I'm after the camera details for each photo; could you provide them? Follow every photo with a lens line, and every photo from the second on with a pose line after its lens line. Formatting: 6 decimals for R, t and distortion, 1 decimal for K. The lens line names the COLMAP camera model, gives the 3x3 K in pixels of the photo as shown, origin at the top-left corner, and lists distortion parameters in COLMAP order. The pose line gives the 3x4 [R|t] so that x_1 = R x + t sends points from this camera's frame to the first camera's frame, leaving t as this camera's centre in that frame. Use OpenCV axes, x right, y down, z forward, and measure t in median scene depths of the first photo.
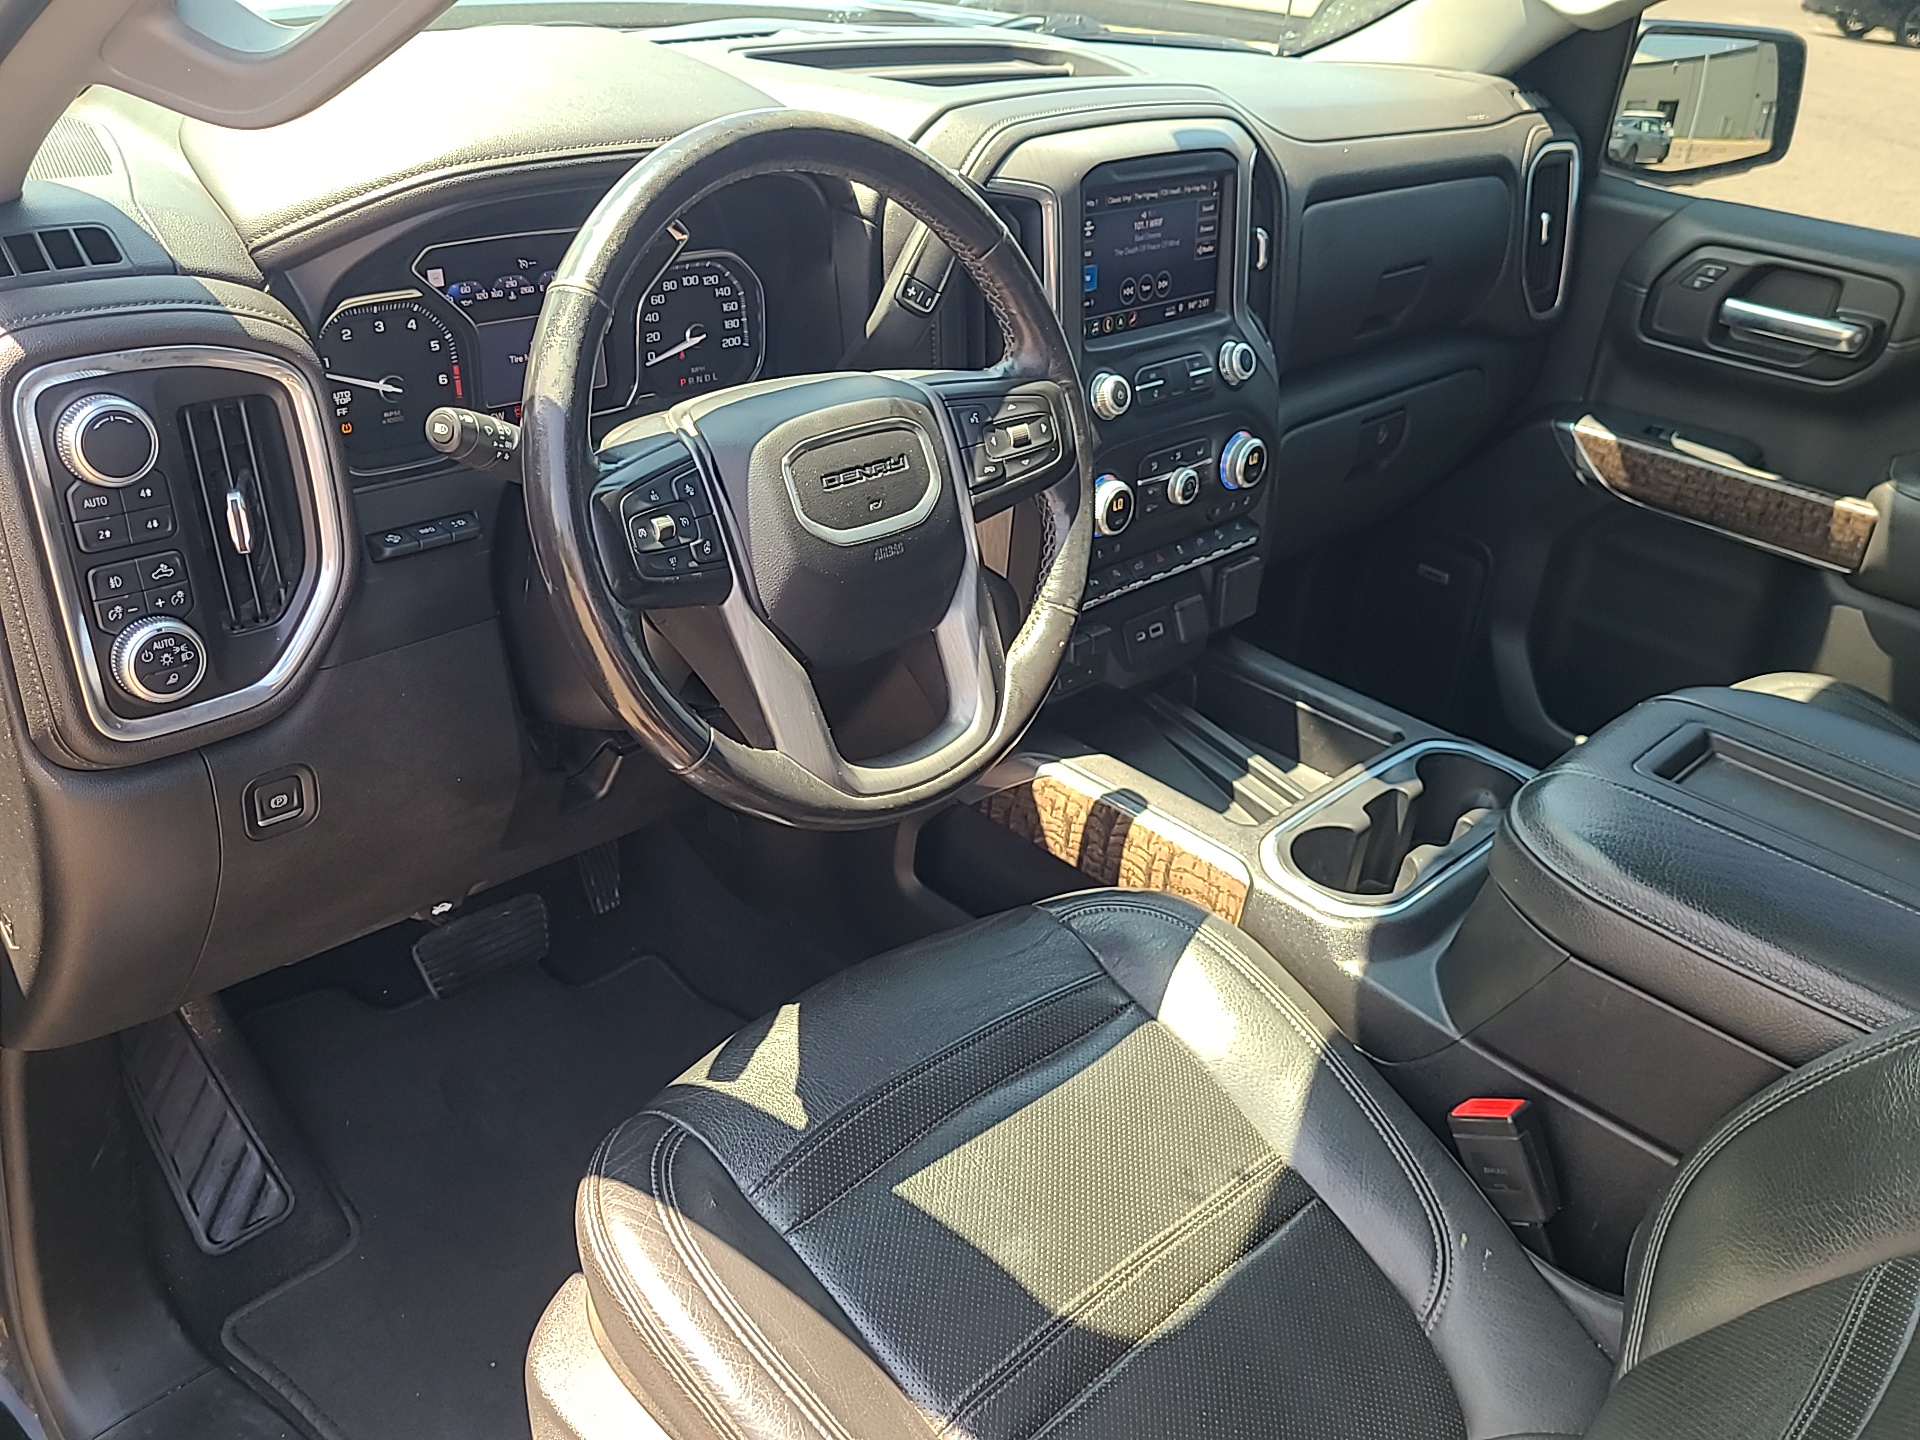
lens RADIAL K [[1635.5, 0, 960.0], [0, 1635.5, 720.0], [0, 0, 1]] dist [0.011359, 0.005365]
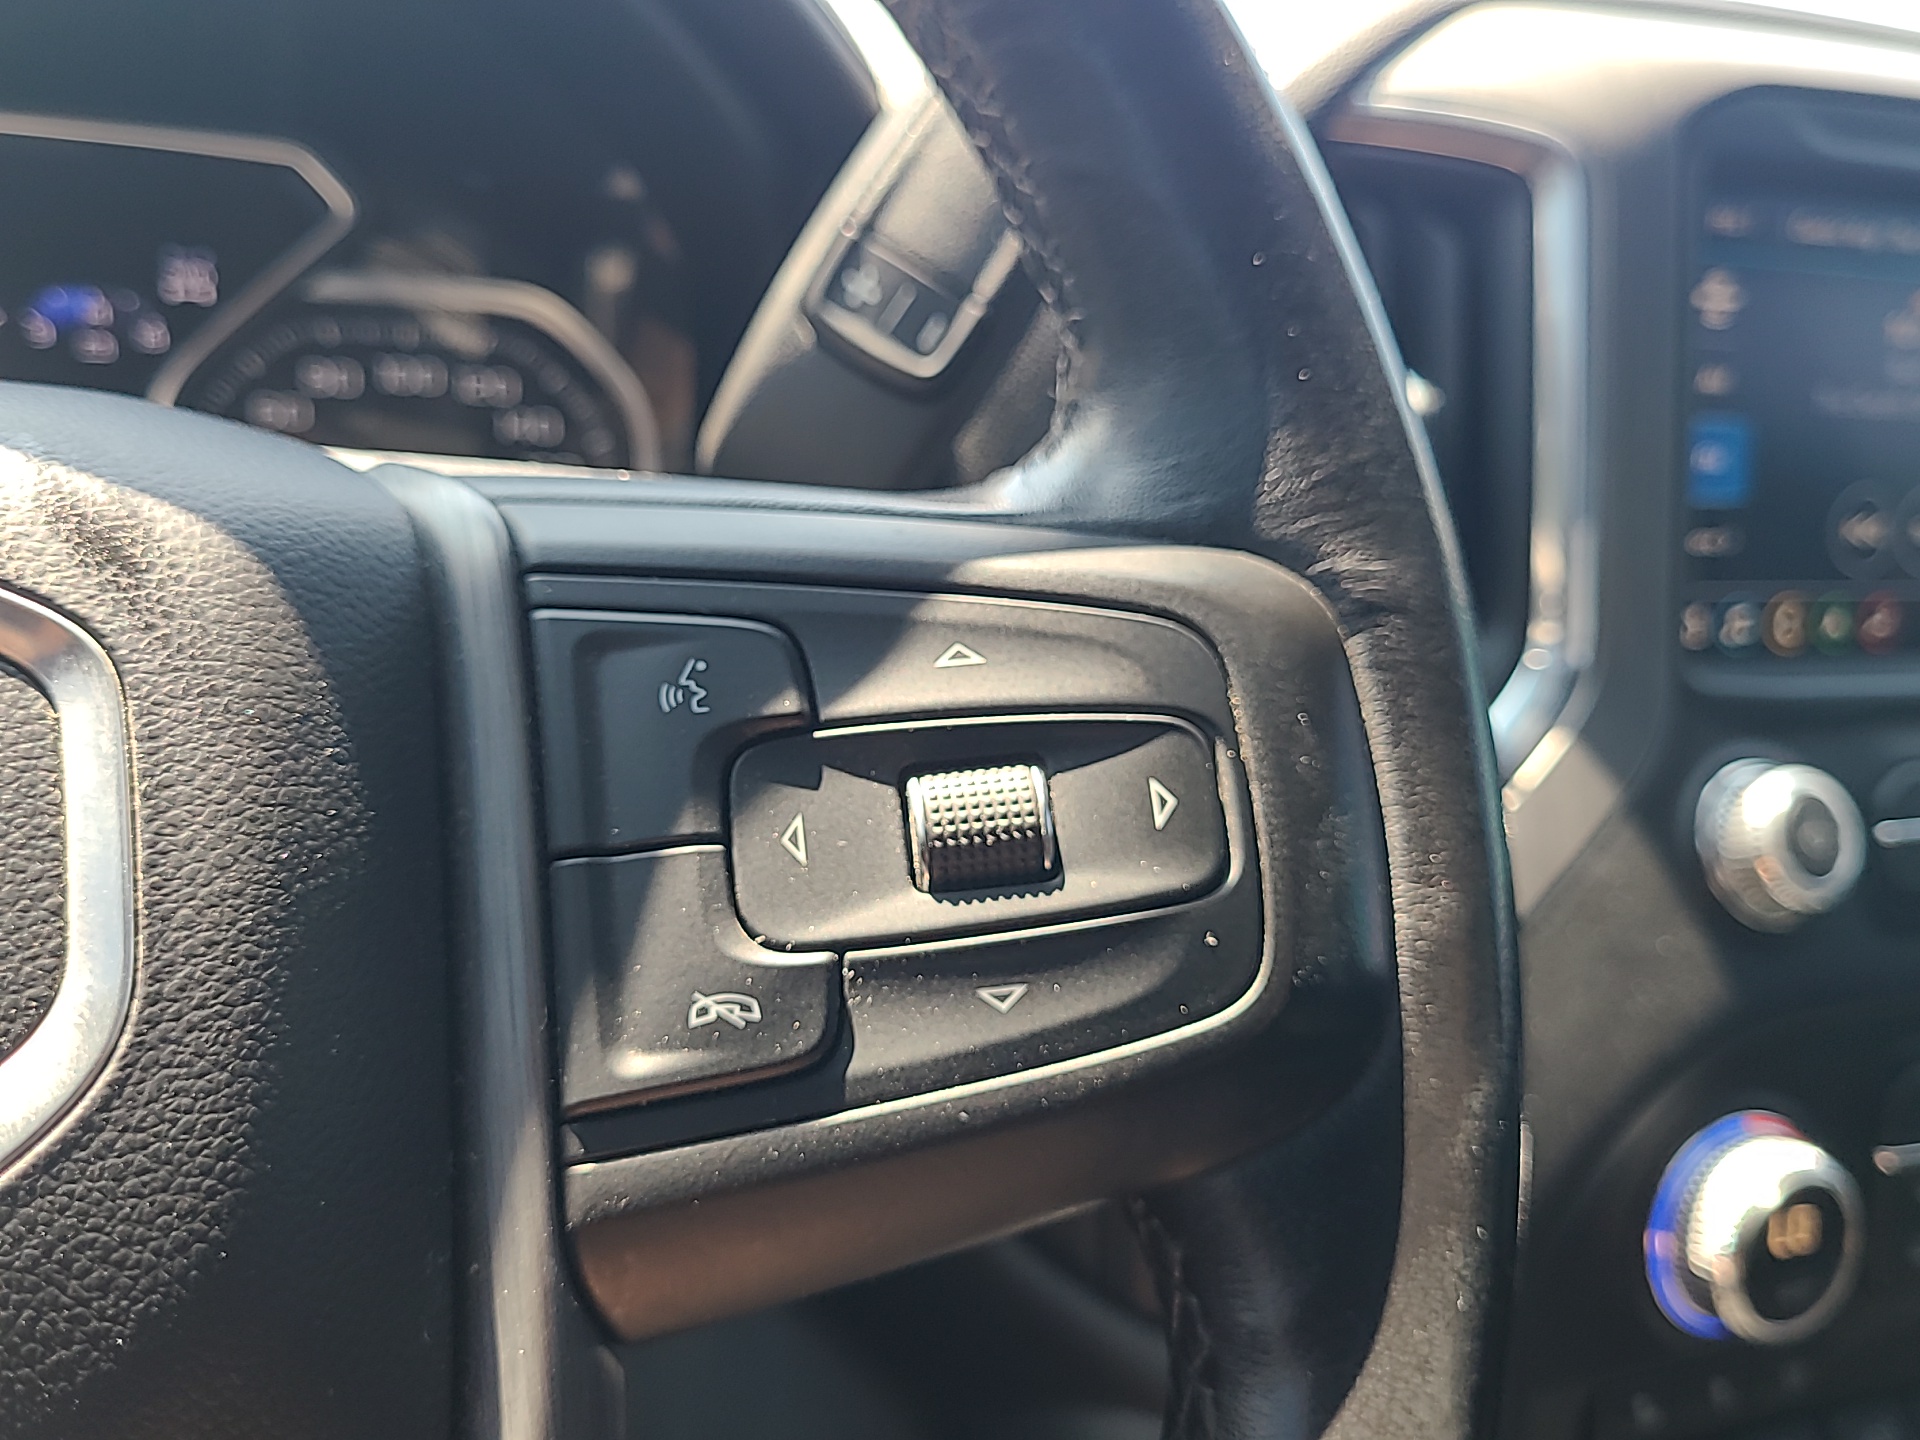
lens RADIAL K [[1635.5, 0, 960.0], [0, 1635.5, 720.0], [0, 0, 1]] dist [0.011359, 0.005365]
pose [[0.907617, 0.057757, -0.415807, 0.090067], [-0.185246, 0.943942, -0.273235, -0.125767], [0.376717, 0.325019, 0.867437, 0.772604]]
